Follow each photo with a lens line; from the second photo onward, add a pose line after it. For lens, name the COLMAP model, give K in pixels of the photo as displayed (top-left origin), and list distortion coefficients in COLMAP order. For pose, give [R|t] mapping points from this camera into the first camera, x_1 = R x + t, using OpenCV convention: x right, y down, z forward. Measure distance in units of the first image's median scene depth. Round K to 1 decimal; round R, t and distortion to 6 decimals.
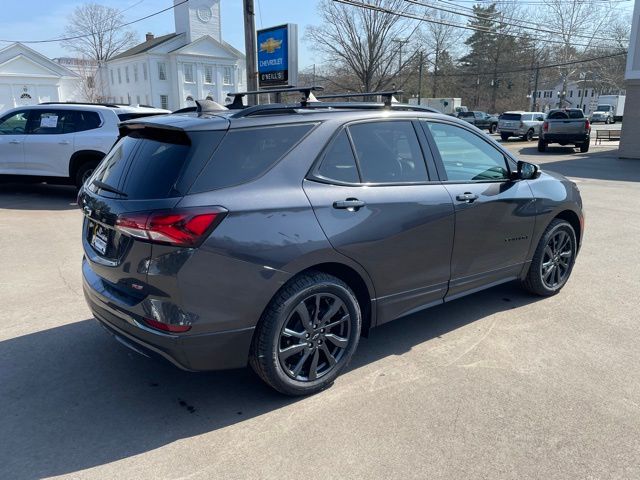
lens RADIAL K [[477.0, 0, 318.9], [0, 477.0, 238.9], [0, 0, 1]] dist [0.076295, -0.093255]
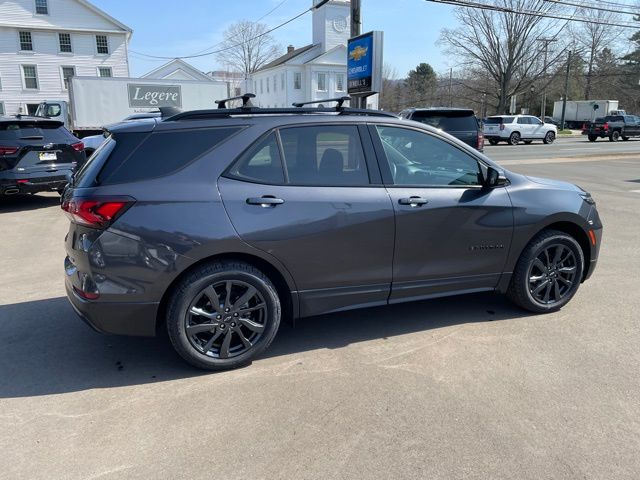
lens RADIAL K [[477.0, 0, 318.4], [0, 477.0, 240.3], [0, 0, 1]] dist [0.076295, -0.093255]
pose [[0.962234, 0.061050, -0.265289, 0.316519], [-0.063451, 0.997985, -0.000482, 0.006581], [0.264724, 0.017297, 0.964169, -0.011347]]
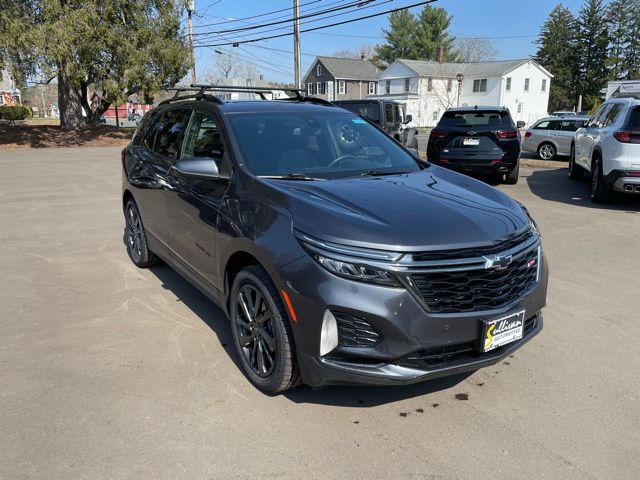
lens RADIAL K [[477.0, 0, 316.1], [0, 477.0, 238.5], [0, 0, 1]] dist [0.076295, -0.093255]
pose [[-0.069390, 0.243144, -0.967505, 1.105063], [-0.240842, 0.937071, 0.252769, -0.254925], [0.968081, 0.250556, -0.006464, 1.100035]]
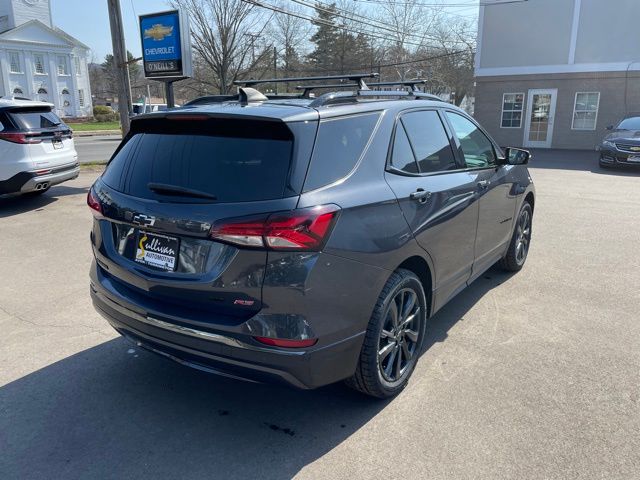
lens RADIAL K [[477.0, 0, 318.2], [0, 477.0, 241.3], [0, 0, 1]] dist [0.076295, -0.093255]
pose [[0.955864, -0.081521, 0.282272, -0.278810], [0.077376, 0.996668, 0.025822, -0.012922], [-0.283436, -0.002841, 0.958987, 0.078335]]
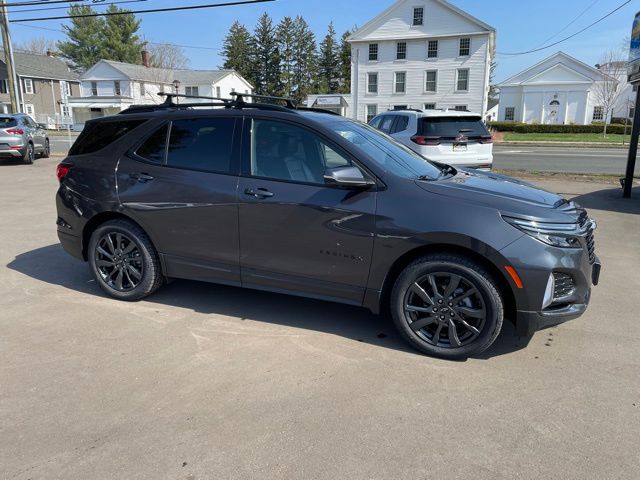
lens RADIAL K [[477.0, 0, 317.3], [0, 477.0, 238.3], [0, 0, 1]] dist [0.076295, -0.093255]
pose [[0.507504, 0.202205, -0.837588, 1.022617], [-0.212538, 0.971415, 0.105734, -0.102523], [0.835025, 0.124359, 0.535973, 0.463262]]
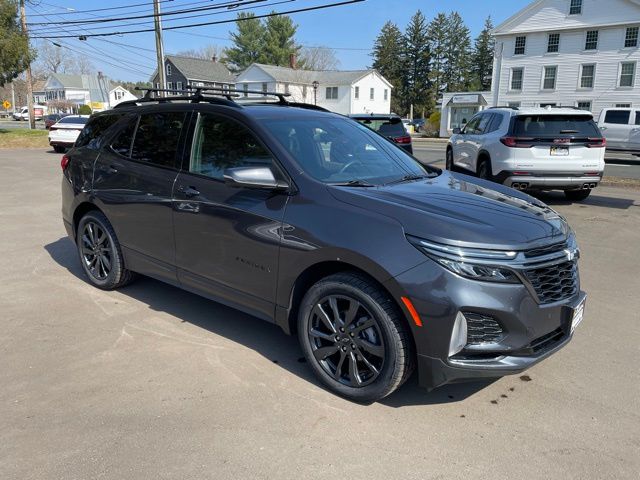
lens RADIAL K [[477.0, 0, 318.9], [0, 477.0, 238.3], [0, 0, 1]] dist [0.076295, -0.093255]
pose [[0.236231, 0.231859, -0.943629, 1.073741], [-0.248286, 0.953281, 0.172073, -0.185218], [0.939441, 0.193641, 0.282762, 0.809611]]
